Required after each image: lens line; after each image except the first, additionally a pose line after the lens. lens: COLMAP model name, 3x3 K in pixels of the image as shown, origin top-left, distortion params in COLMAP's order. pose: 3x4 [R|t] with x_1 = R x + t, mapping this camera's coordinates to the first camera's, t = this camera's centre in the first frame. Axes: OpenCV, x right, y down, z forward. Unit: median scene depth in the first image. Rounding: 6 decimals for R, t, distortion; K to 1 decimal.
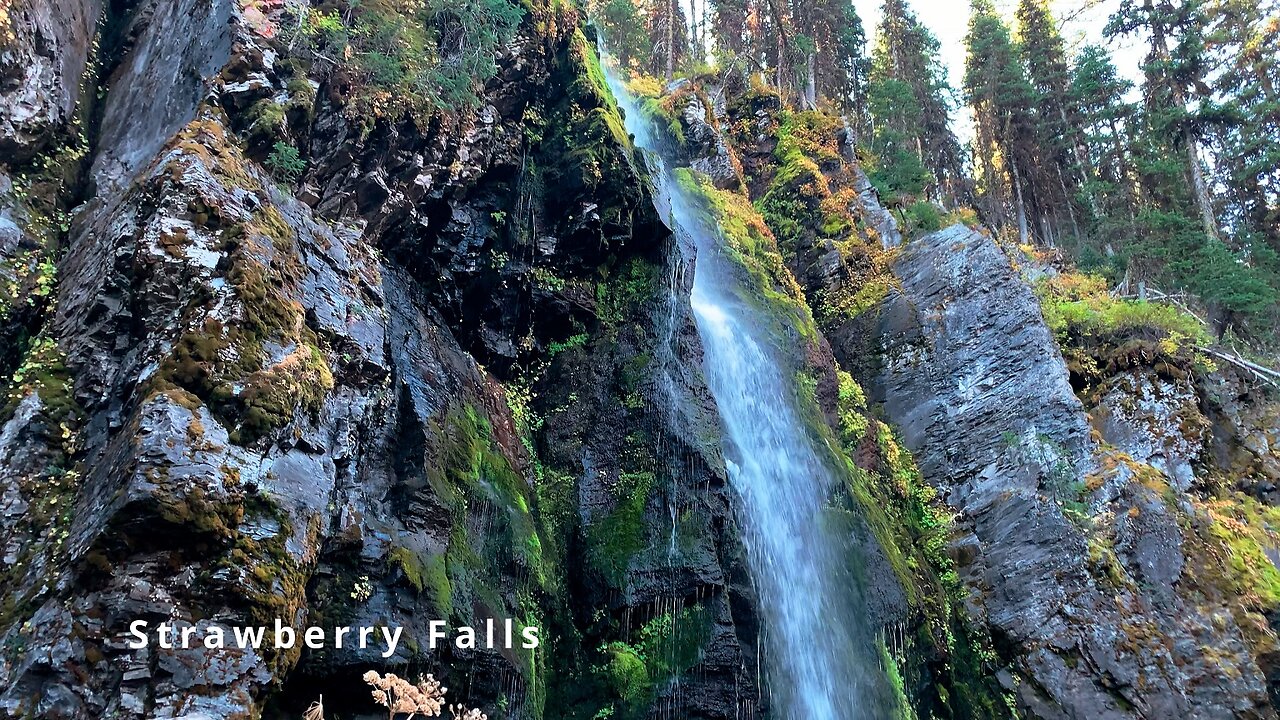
lens RADIAL K [[841.5, 0, 698.0], [0, 841.5, 420.8], [0, 0, 1]] dist [0.035002, -0.025513]
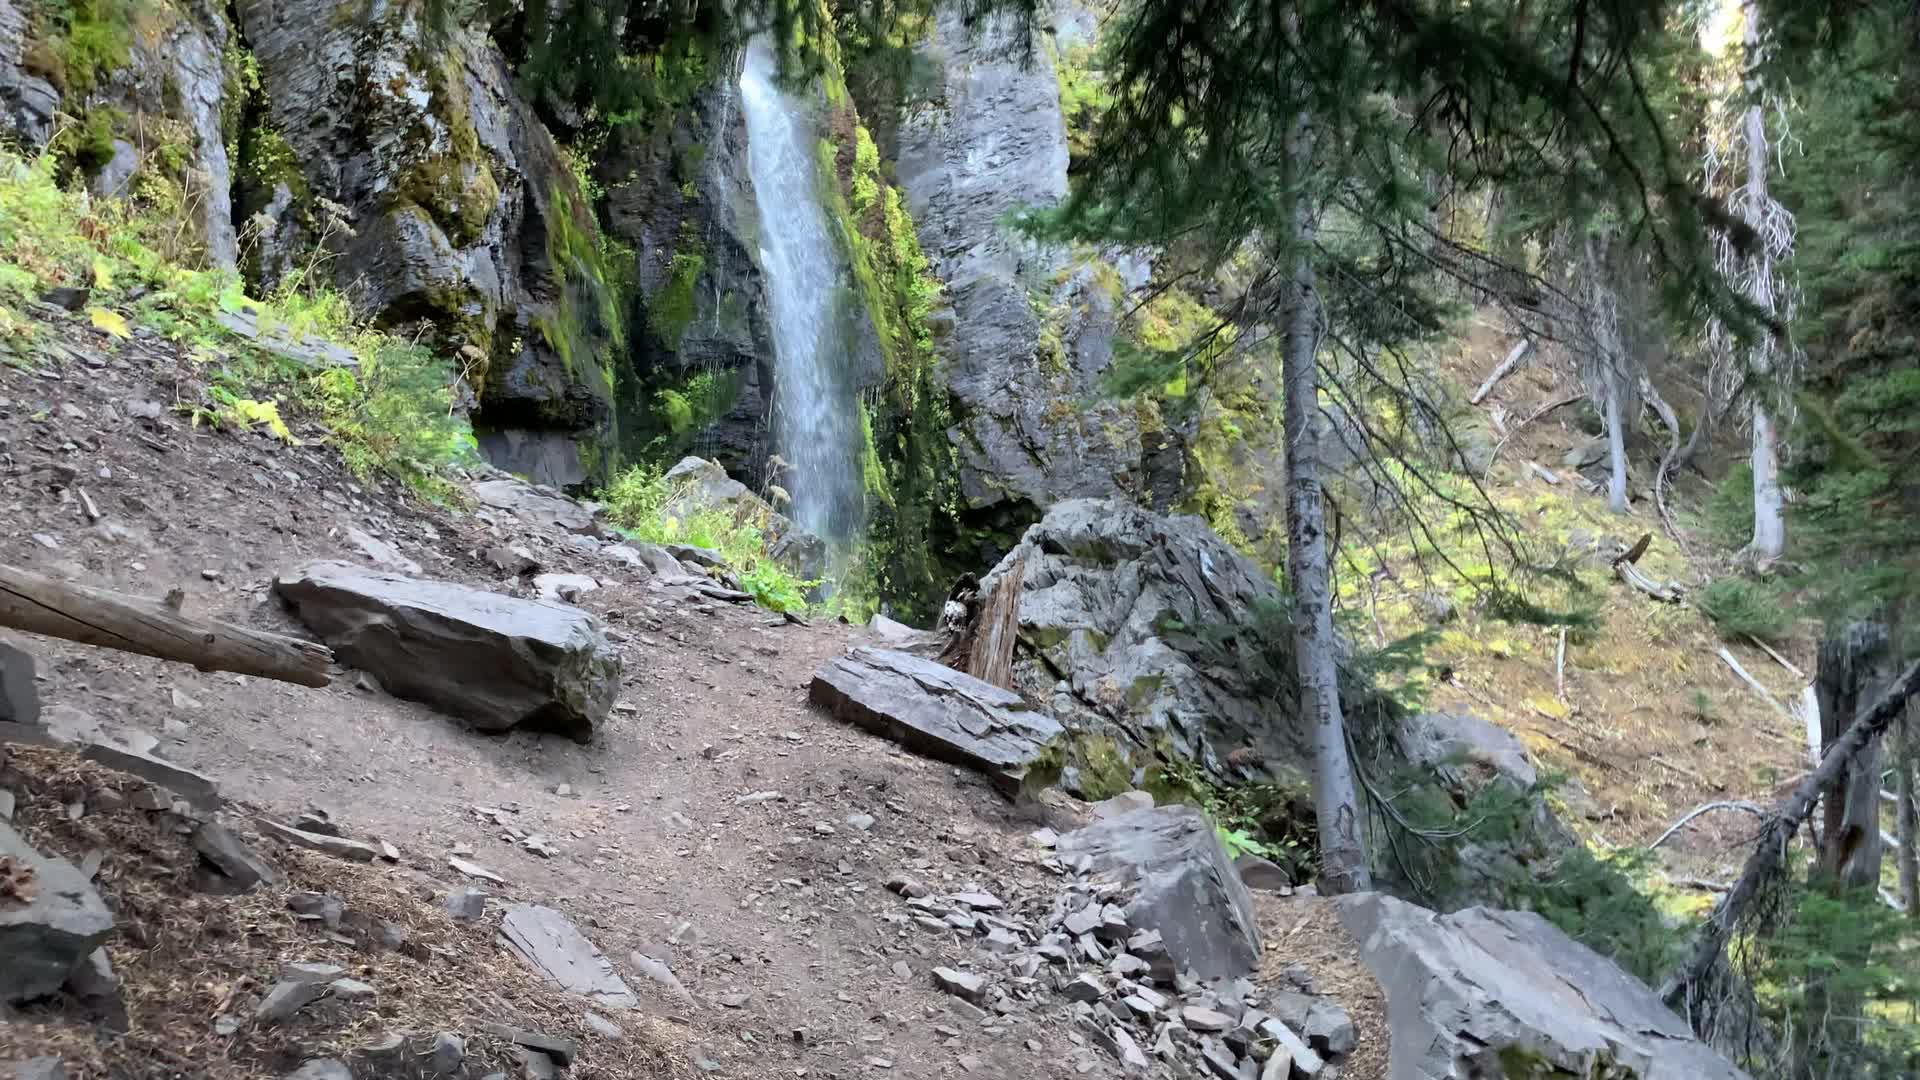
lens RADIAL K [[1576.6, 0, 960.0], [0, 1576.6, 540.0], [0, 0, 1]] dist [0.136639, -0.291438]
pose [[0.950548, 0.065820, 0.303522, -0.344251], [-0.181848, 0.910196, 0.372121, -0.453994], [-0.251772, -0.408914, 0.877155, -1.186475]]
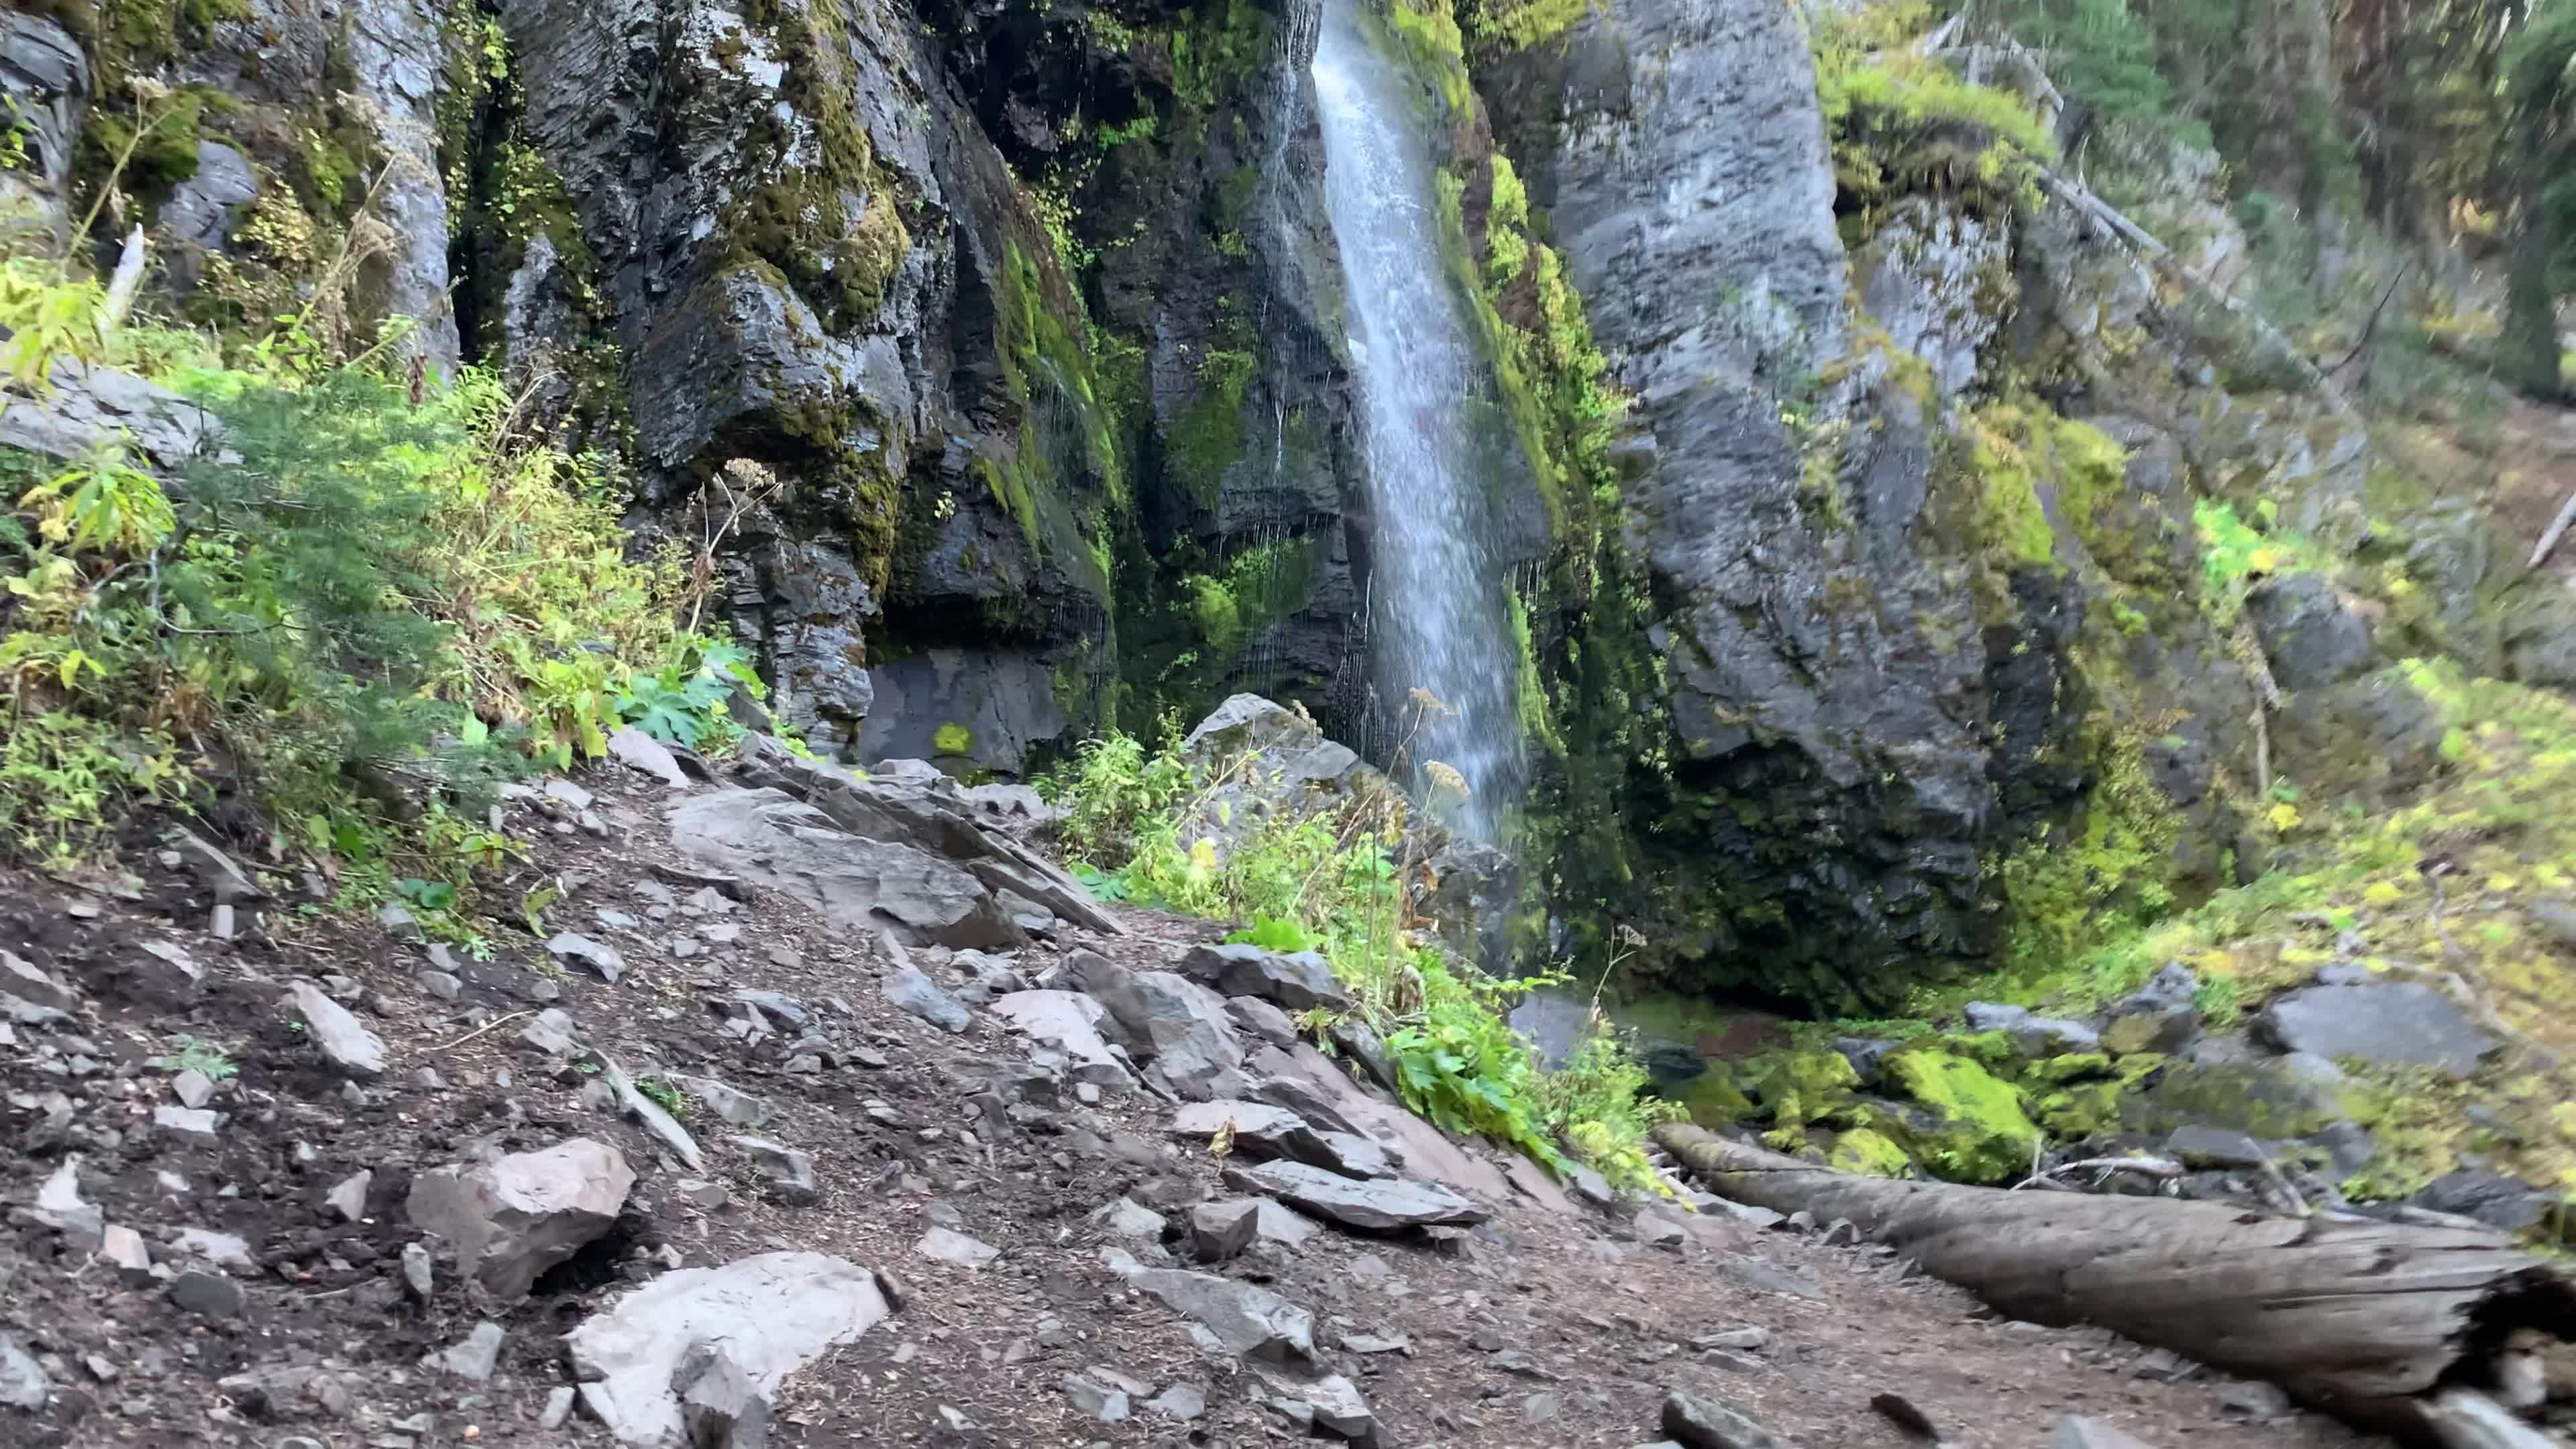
lens RADIAL K [[1883.0, 0, 1259.0], [0, 1883.0, 635.7], [0, 0, 1]] dist [0.217702, -0.612871]
pose [[0.986907, 0.061923, 0.148933, -0.259507], [-0.108605, 0.937797, 0.329761, -0.233244], [-0.119249, -0.341618, 0.932243, -0.573308]]
